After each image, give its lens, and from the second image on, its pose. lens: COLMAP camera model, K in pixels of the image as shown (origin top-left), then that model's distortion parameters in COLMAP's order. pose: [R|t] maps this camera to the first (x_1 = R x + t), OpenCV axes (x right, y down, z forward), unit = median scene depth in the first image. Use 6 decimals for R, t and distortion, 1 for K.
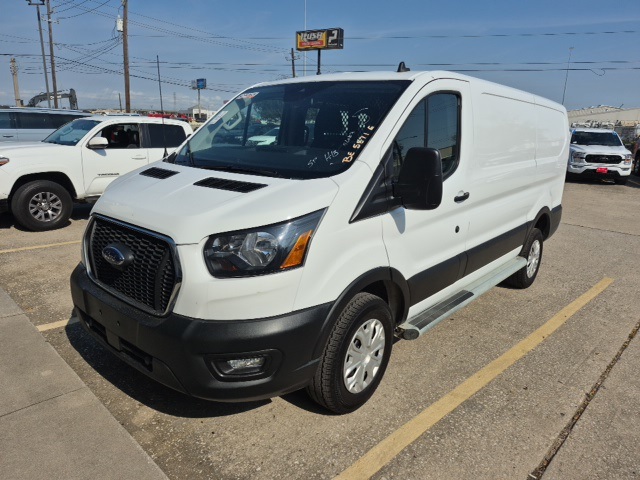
lens RADIAL K [[430.4, 0, 308.0], [0, 430.4, 239.2], [0, 0, 1]] dist [0.059157, -0.042642]
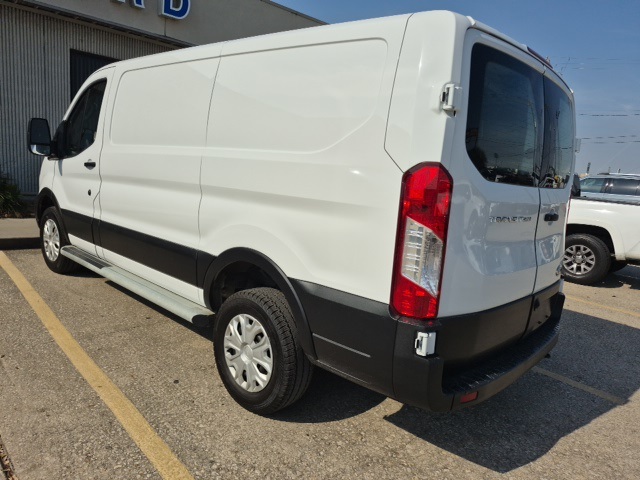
lens RADIAL K [[433.6, 0, 317.2], [0, 433.6, 240.0], [0, 0, 1]] dist [0.115734, -0.127345]
pose [[-0.012574, 0.142901, -0.989657, 1.537593], [-0.317919, 0.937806, 0.139453, -0.263222], [0.948035, 0.316384, 0.033639, 1.580197]]
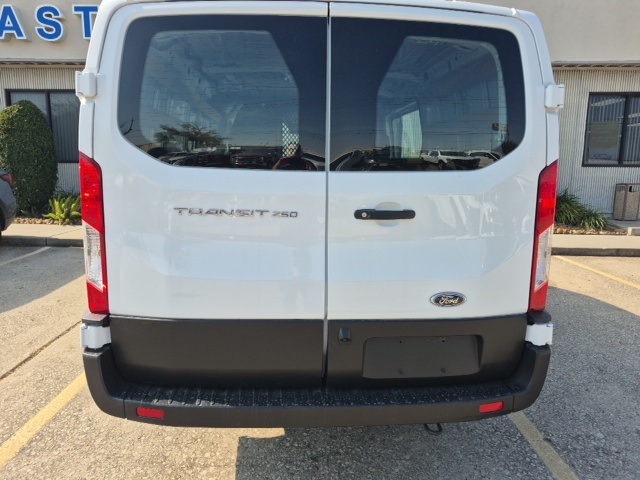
lens RADIAL K [[433.6, 0, 317.2], [0, 433.6, 240.0], [0, 0, 1]] dist [0.115734, -0.127345]
pose [[-0.706208, 0.087587, -0.702566, 1.177727], [-0.181732, 0.936647, 0.299443, -0.437027], [0.684283, 0.339147, -0.645551, 2.286806]]
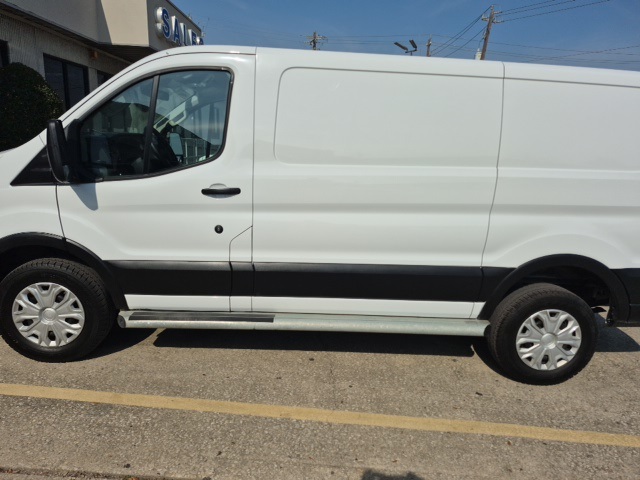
lens RADIAL K [[430.4, 0, 308.0], [0, 430.4, 239.2], [0, 0, 1]] dist [0.059157, -0.042642]
pose [[0.688122, 0.165902, -0.706375, 1.064663], [-0.198503, 0.979415, 0.036655, -0.068814], [0.697915, 0.114995, 0.706889, 0.526505]]
